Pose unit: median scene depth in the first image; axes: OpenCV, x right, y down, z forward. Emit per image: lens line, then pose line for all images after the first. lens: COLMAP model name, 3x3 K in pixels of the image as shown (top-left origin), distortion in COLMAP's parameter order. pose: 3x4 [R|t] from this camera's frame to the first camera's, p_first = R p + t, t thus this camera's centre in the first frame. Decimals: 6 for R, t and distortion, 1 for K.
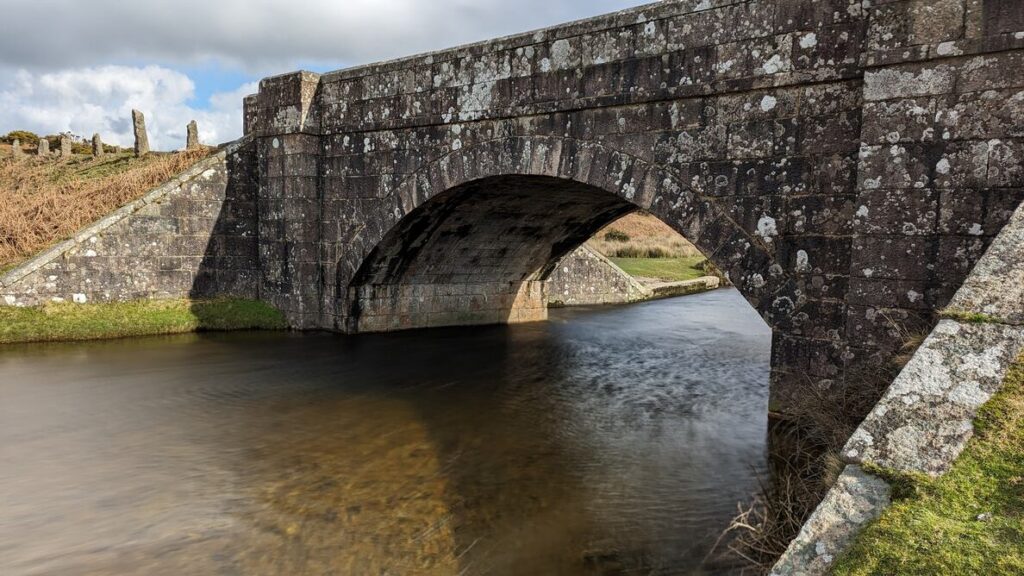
lens RADIAL K [[753.8, 0, 503.2], [0, 753.8, 296.5], [0, 0, 1]] dist [0.059028, -0.057307]
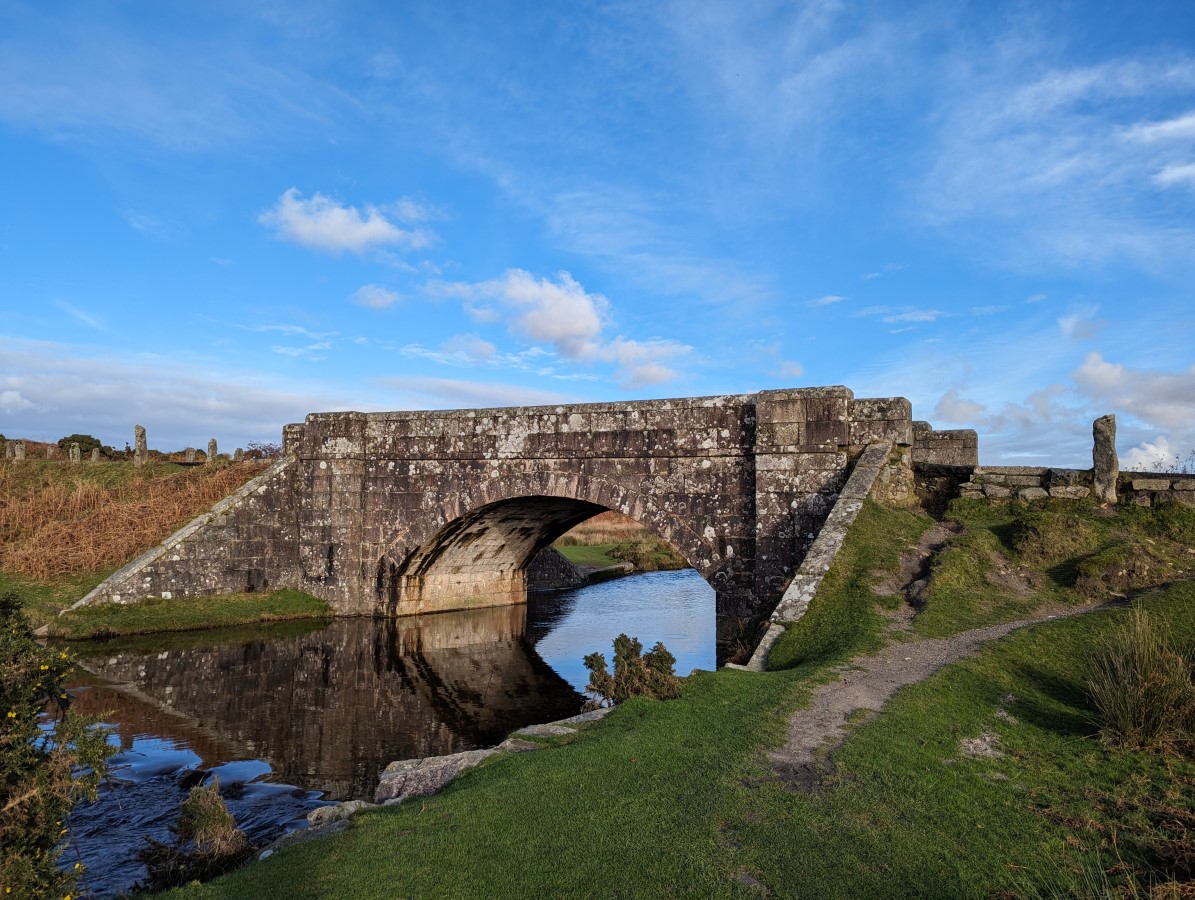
lens RADIAL K [[844.5, 0, 599.6], [0, 844.5, 440.9], [0, 0, 1]] dist [0.068523, -0.035026]
pose [[0.959845, 0.014224, 0.280171, -0.344012], [0.034583, 0.985096, -0.168491, 0.016306], [-0.278392, 0.171414, 0.945048, -0.628334]]
